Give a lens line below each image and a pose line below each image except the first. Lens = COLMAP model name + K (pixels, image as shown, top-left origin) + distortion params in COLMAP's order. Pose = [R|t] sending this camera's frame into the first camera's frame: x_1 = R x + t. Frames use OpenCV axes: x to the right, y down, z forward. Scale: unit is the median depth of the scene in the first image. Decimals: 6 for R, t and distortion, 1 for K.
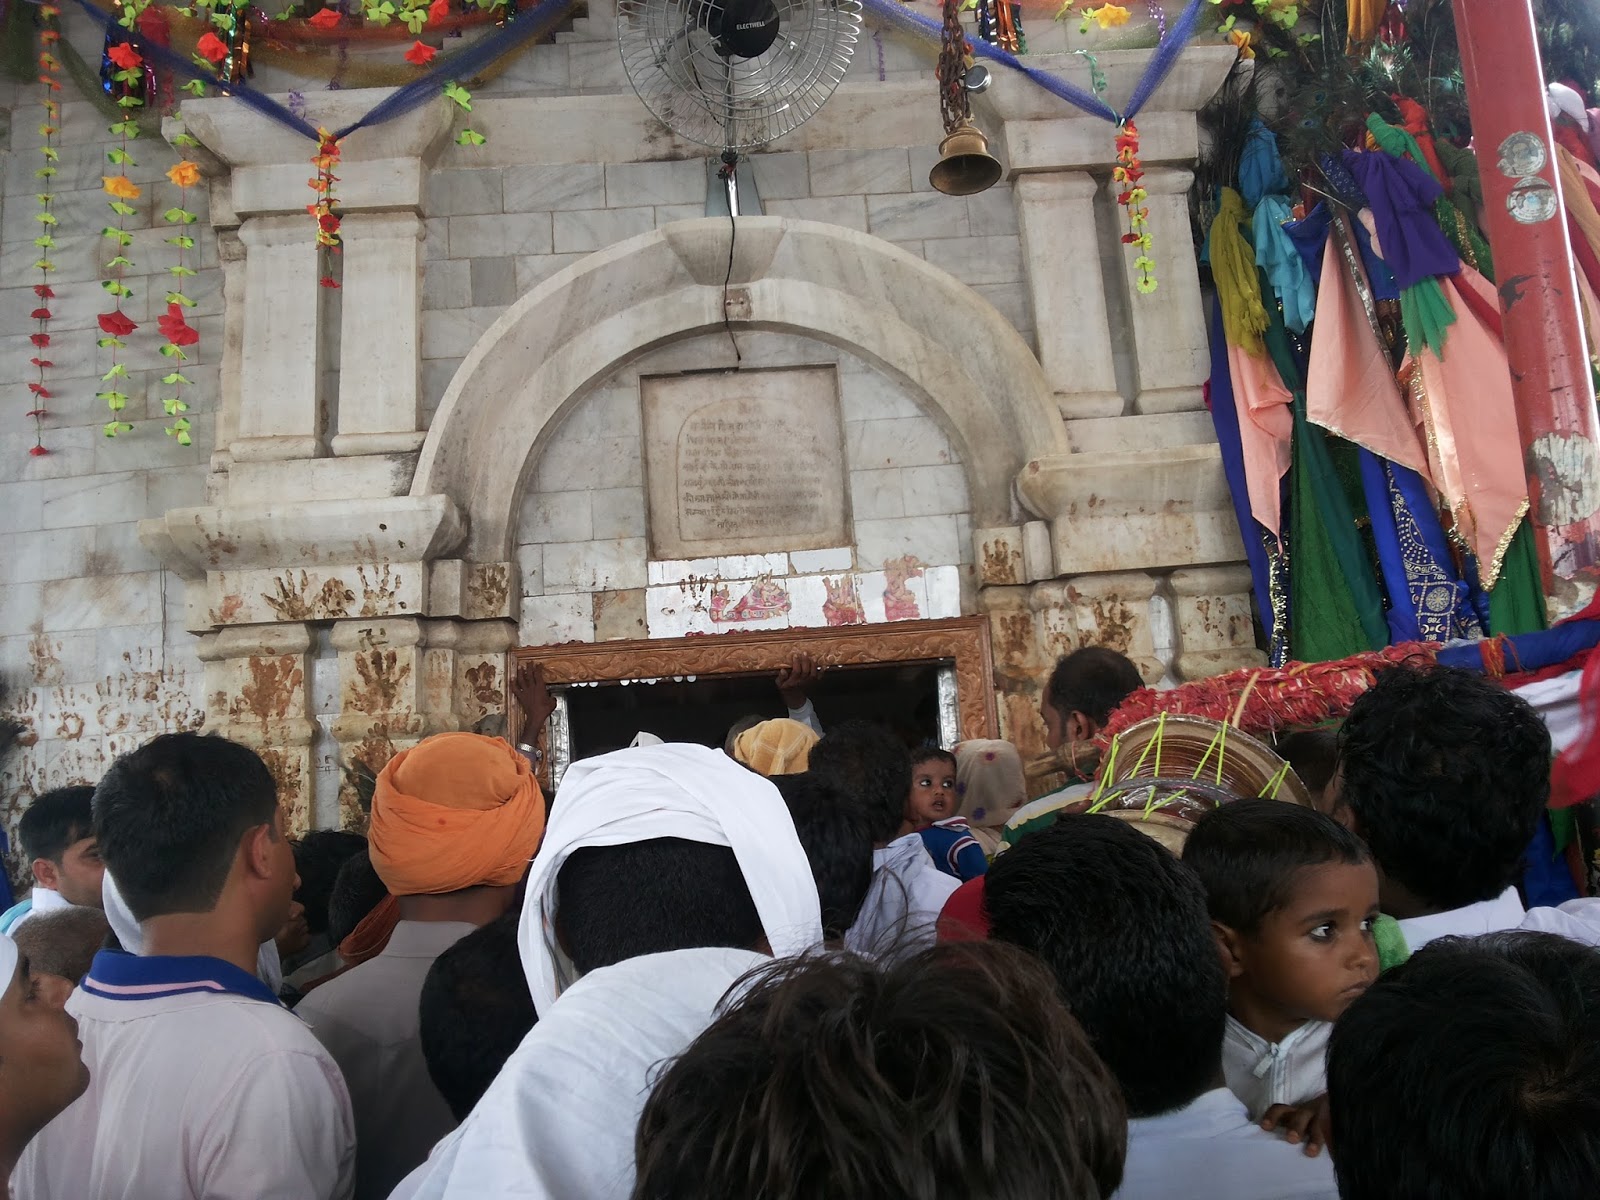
lens RADIAL K [[1337.8, 0, 766.5], [0, 1337.8, 654.8], [0, 0, 1]] dist [0.003045, -0.047268]
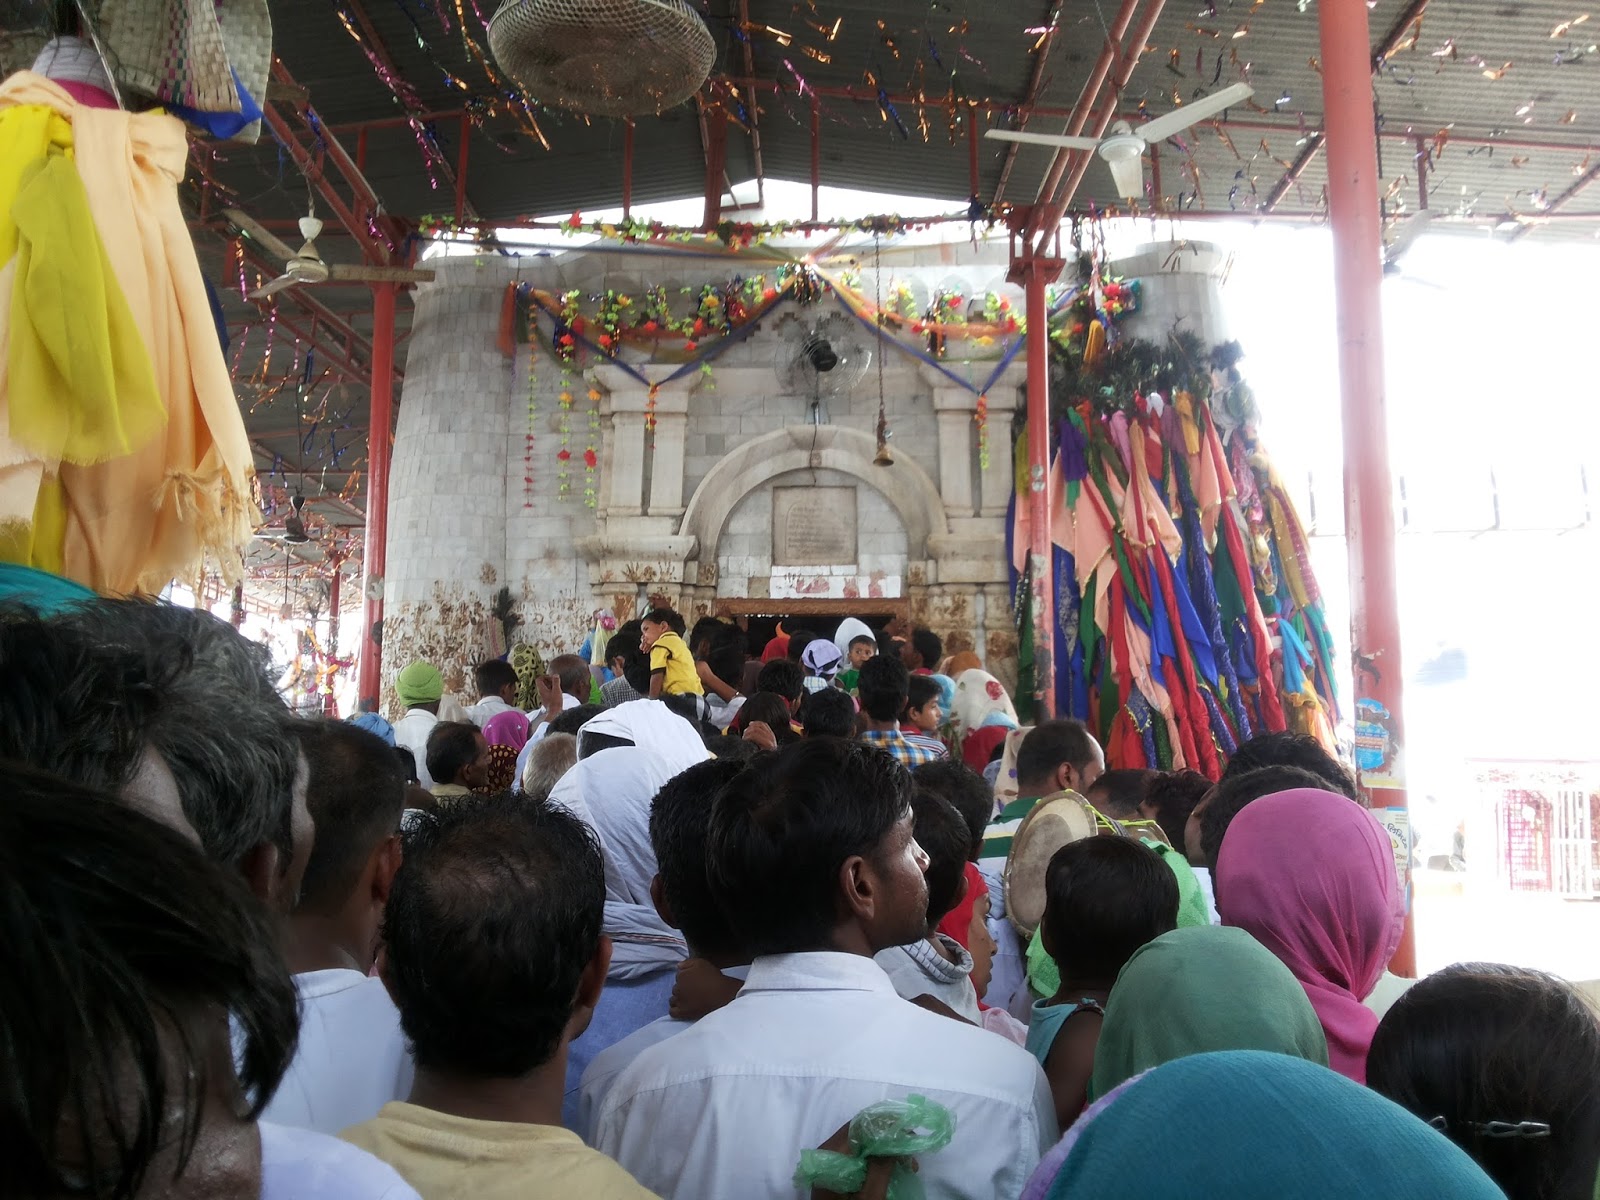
lens RADIAL K [[1337.8, 0, 787.4], [0, 1337.8, 728.0], [0, 0, 1]] dist [0.003045, -0.047268]
pose [[0.996667, 0.068076, -0.044942, 0.068693], [-0.064538, 0.995021, 0.075953, 0.036148], [0.049889, -0.072799, 0.996098, -1.439224]]
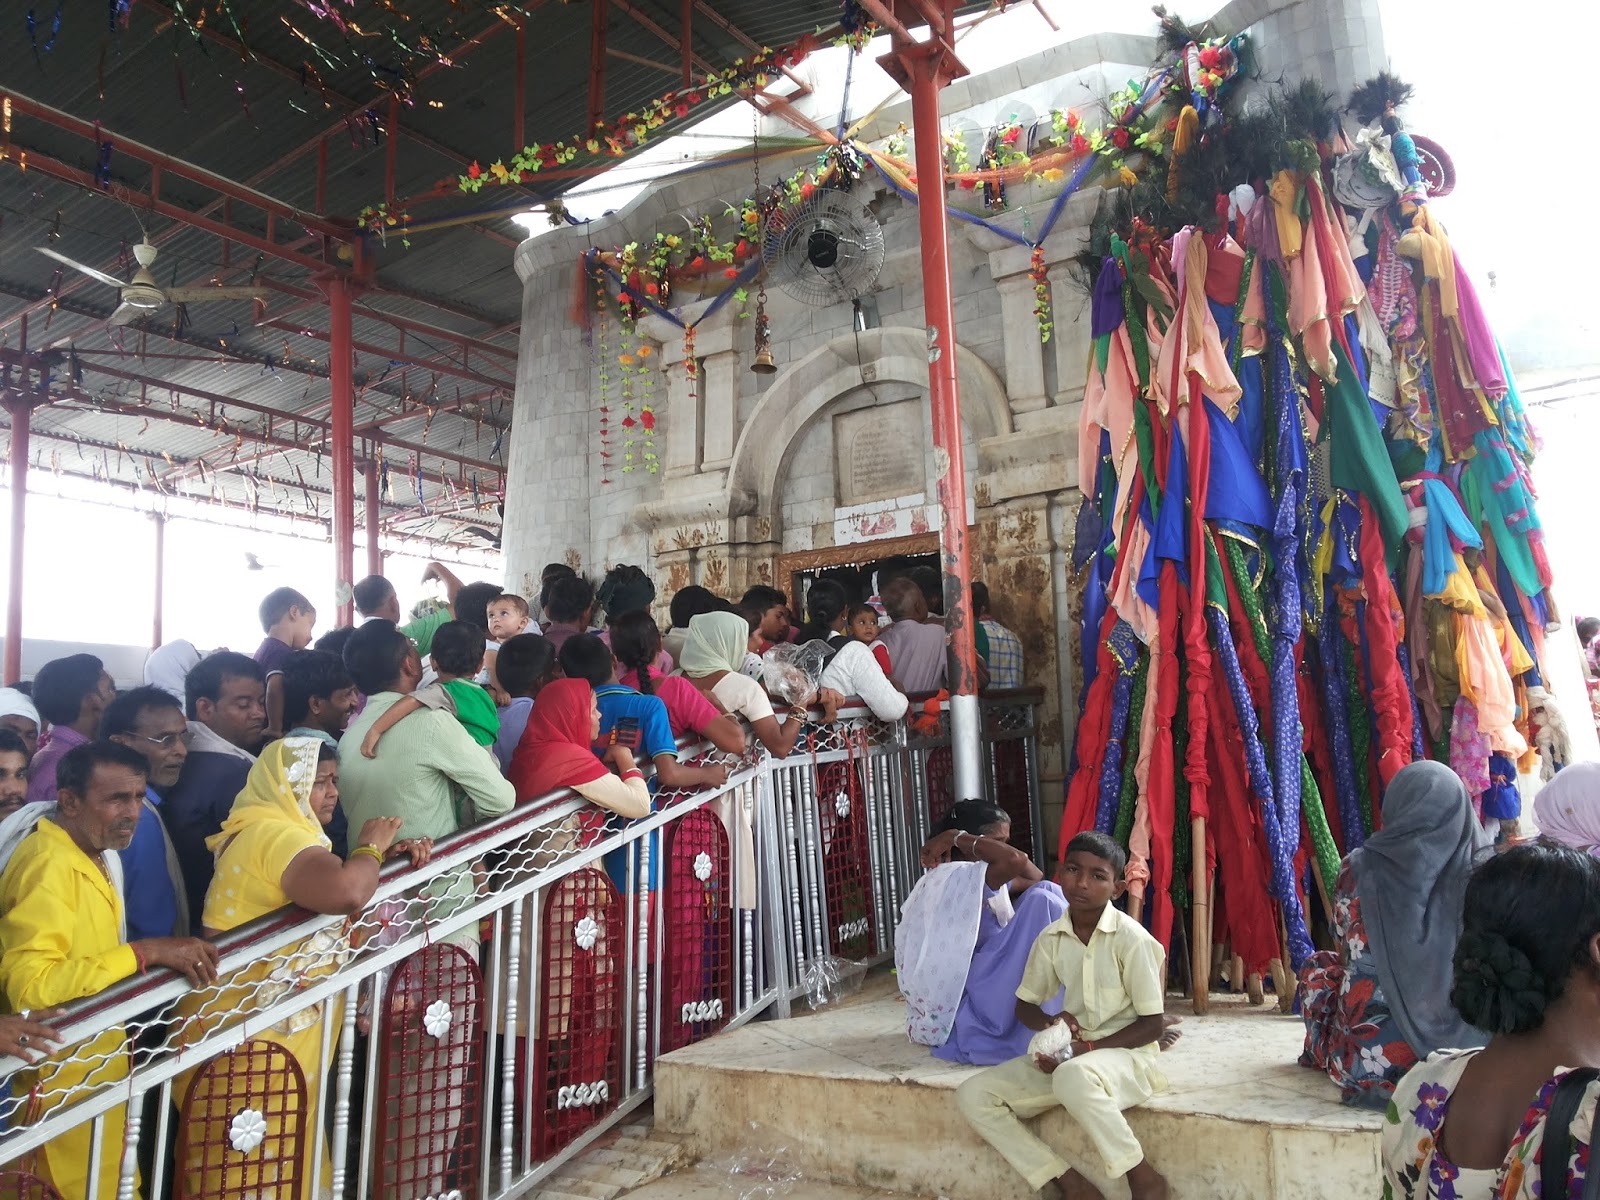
lens RADIAL K [[1337.8, 0, 776.9], [0, 1337.8, 727.4], [0, 0, 1]] dist [0.003045, -0.047268]
pose [[0.818981, 0.013730, -0.573656, 1.030850], [0.051984, 0.993828, 0.098002, 0.058578], [0.571460, -0.110082, 0.813213, -0.761526]]
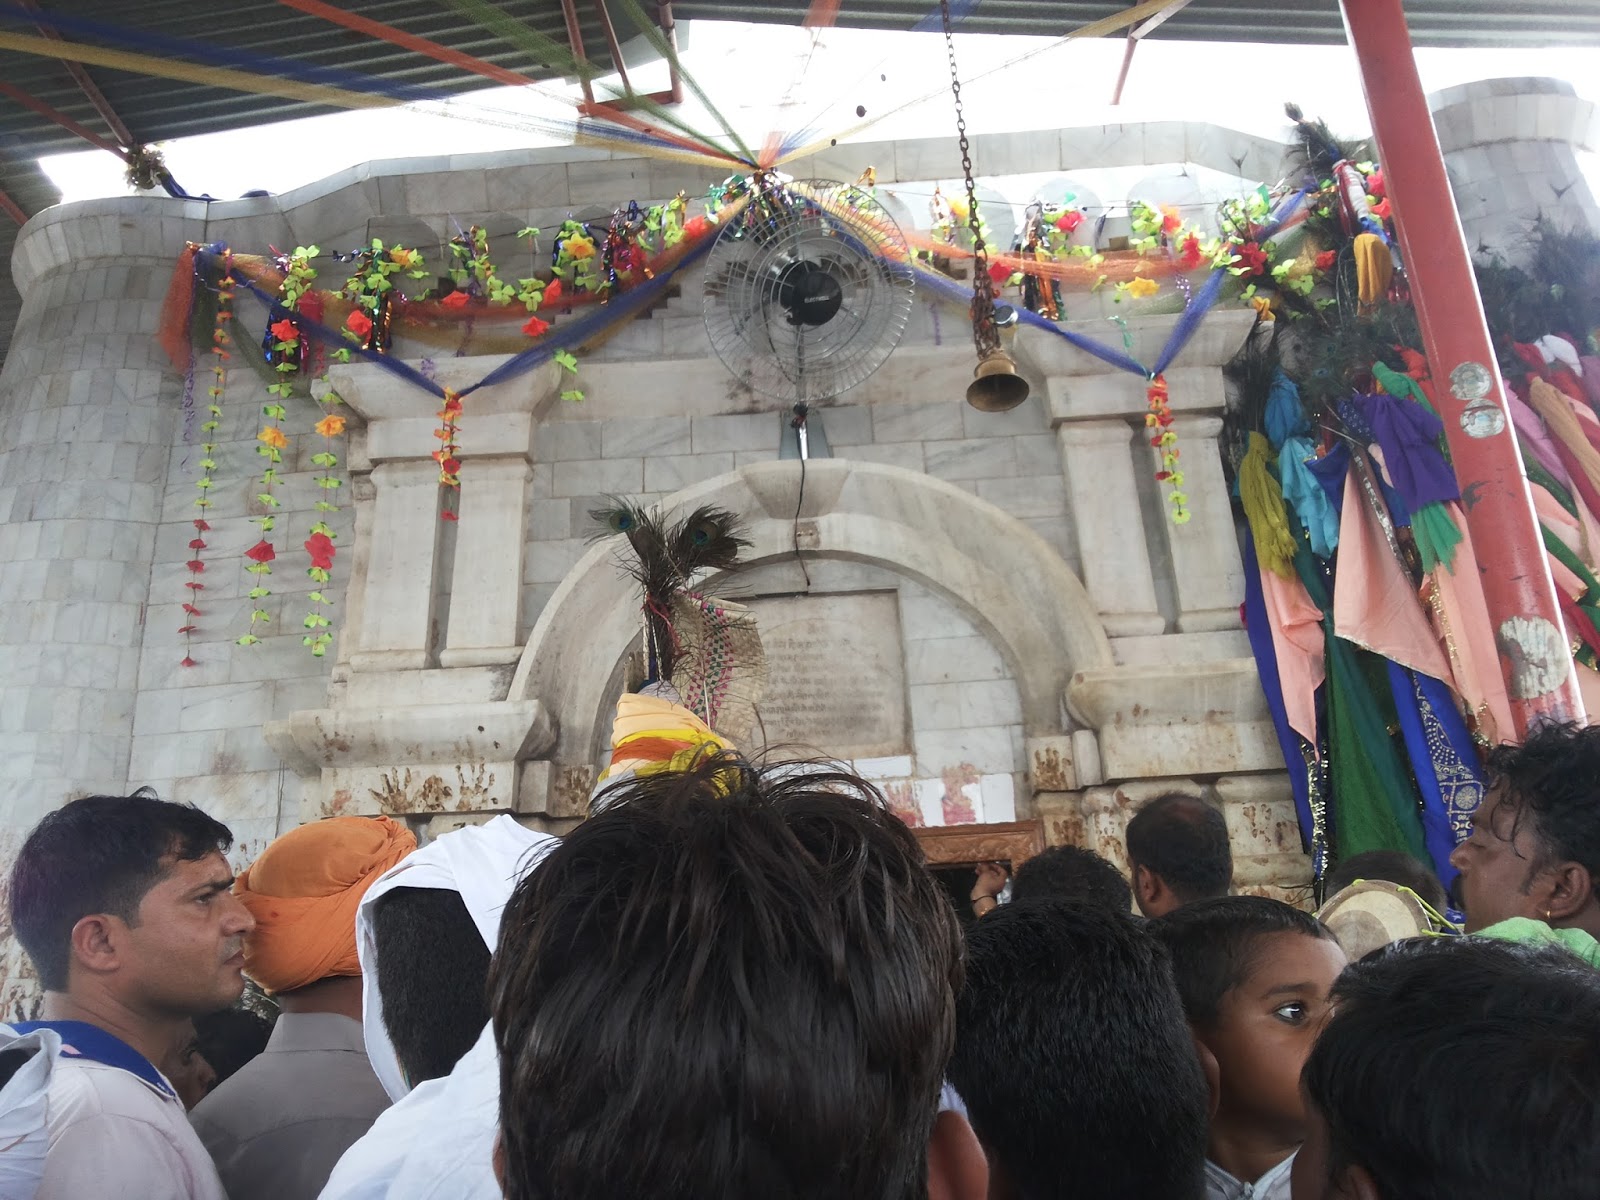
lens RADIAL K [[1337.8, 0, 765.6], [0, 1337.8, 652.2], [0, 0, 1]] dist [0.003045, -0.047268]
pose [[0.997583, 0.002479, -0.069440, 0.021739], [-0.015795, 0.981291, -0.191884, 0.046335], [0.067665, 0.192517, 0.978958, -0.069609]]
